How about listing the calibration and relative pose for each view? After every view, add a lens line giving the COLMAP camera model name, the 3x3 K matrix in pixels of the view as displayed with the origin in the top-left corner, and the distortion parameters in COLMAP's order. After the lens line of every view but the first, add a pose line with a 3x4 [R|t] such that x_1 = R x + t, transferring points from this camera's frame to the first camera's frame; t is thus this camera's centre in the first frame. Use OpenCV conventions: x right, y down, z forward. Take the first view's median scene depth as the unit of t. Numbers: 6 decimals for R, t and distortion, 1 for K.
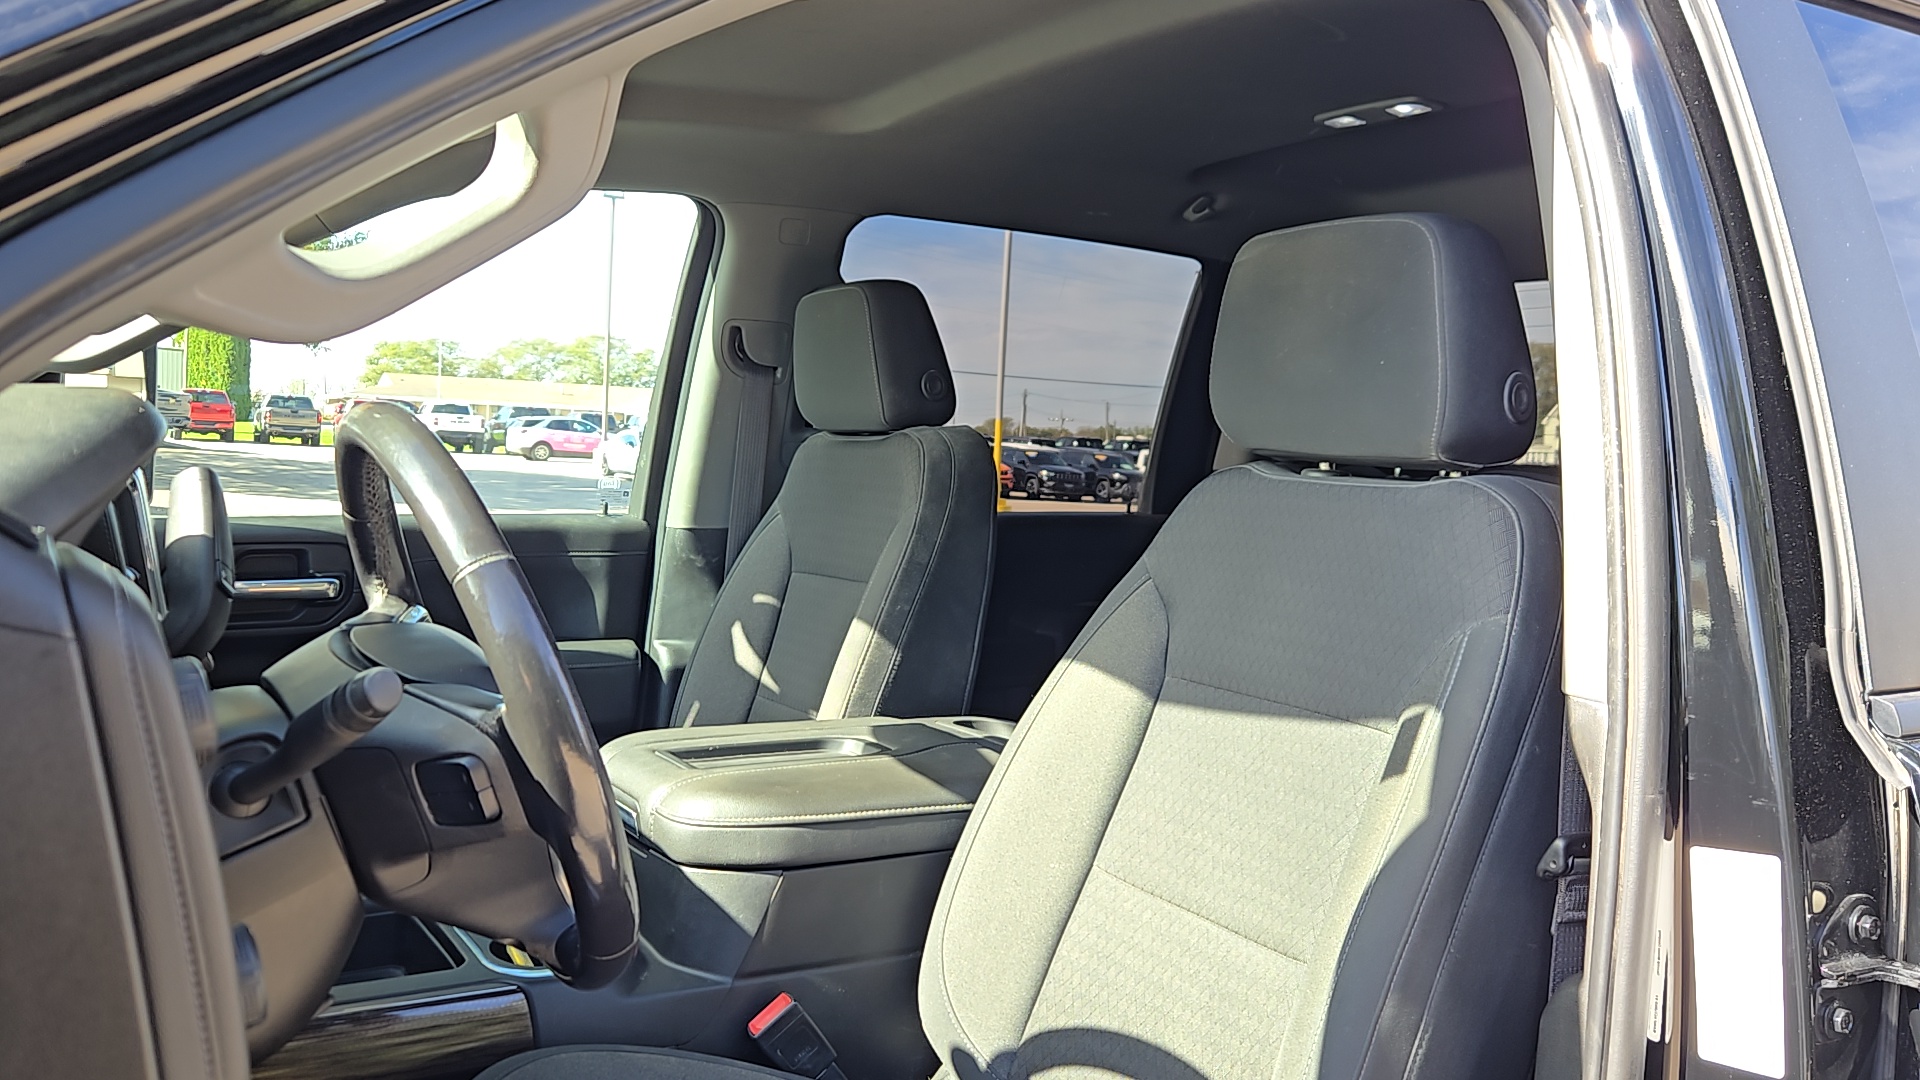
lens RADIAL K [[1604.5, 0, 953.4], [0, 1604.5, 535.9], [0, 0, 1]] dist [0.016178, -0.011515]
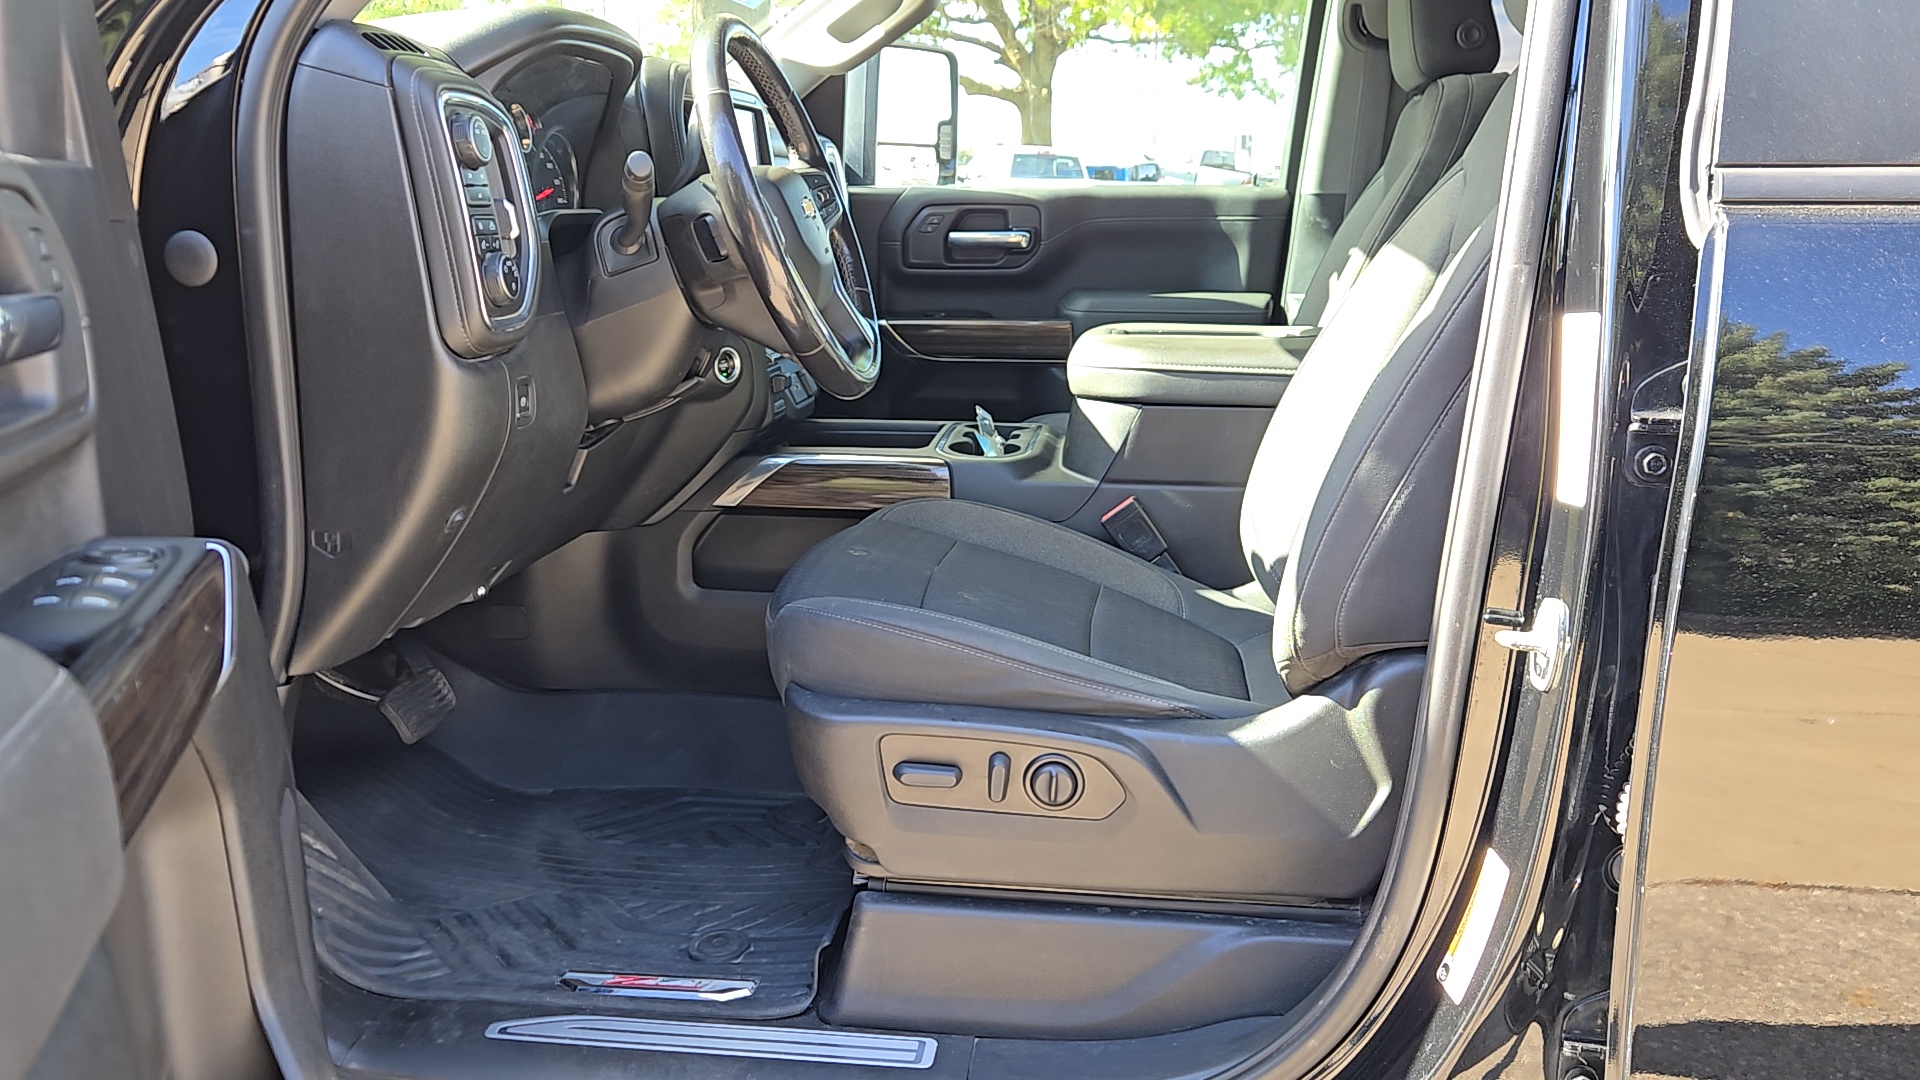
lens RADIAL K [[1604.5, 0, 953.4], [0, 1604.5, 535.9], [0, 0, 1]] dist [0.016178, -0.011515]
pose [[0.792772, 0.100269, -0.601215, 0.607257], [-0.020423, 0.990192, 0.138211, 0.148228], [0.609177, -0.097292, 0.787044, -0.131806]]
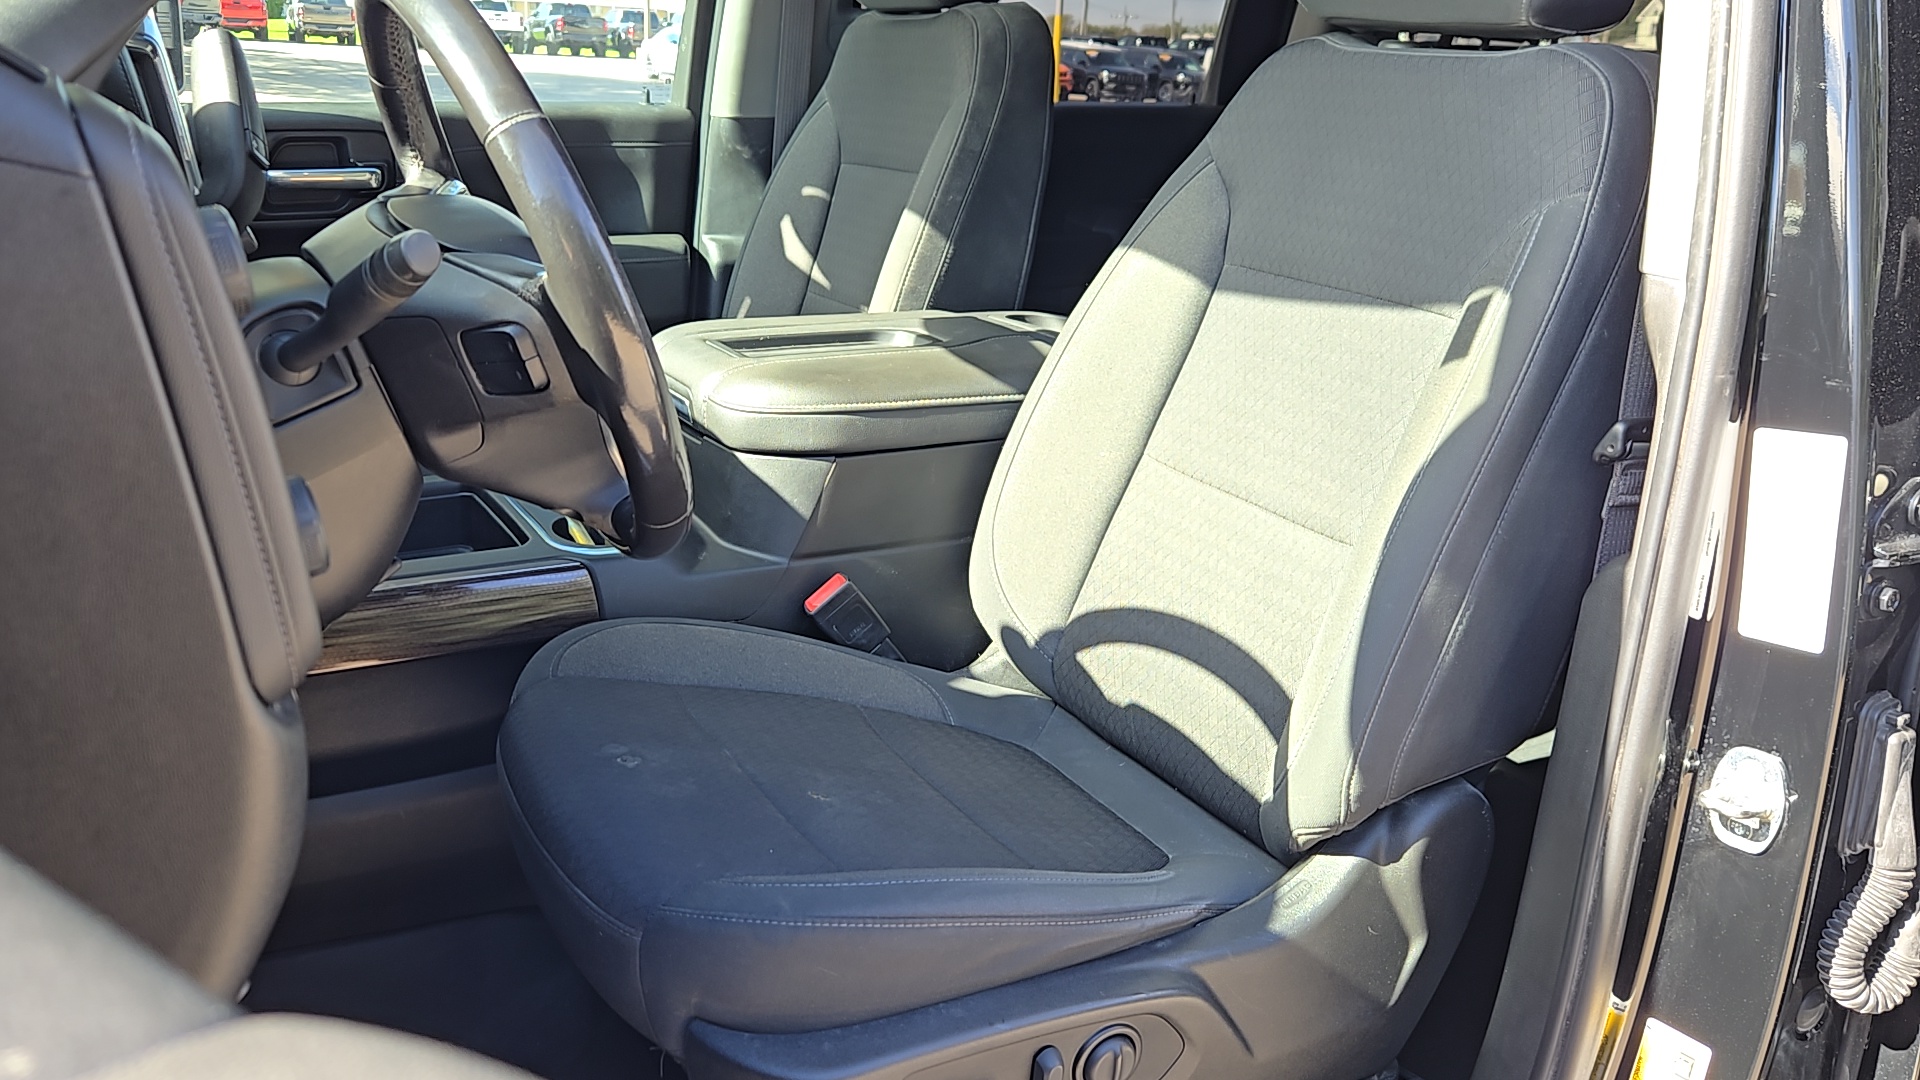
lens RADIAL K [[1604.5, 0, 953.4], [0, 1604.5, 535.9], [0, 0, 1]] dist [0.016178, -0.011515]
pose [[0.999421, 0.008857, -0.032846, 0.001755], [-0.000800, 0.971361, 0.237609, 0.018010], [0.034010, -0.237445, 0.970805, 0.011844]]
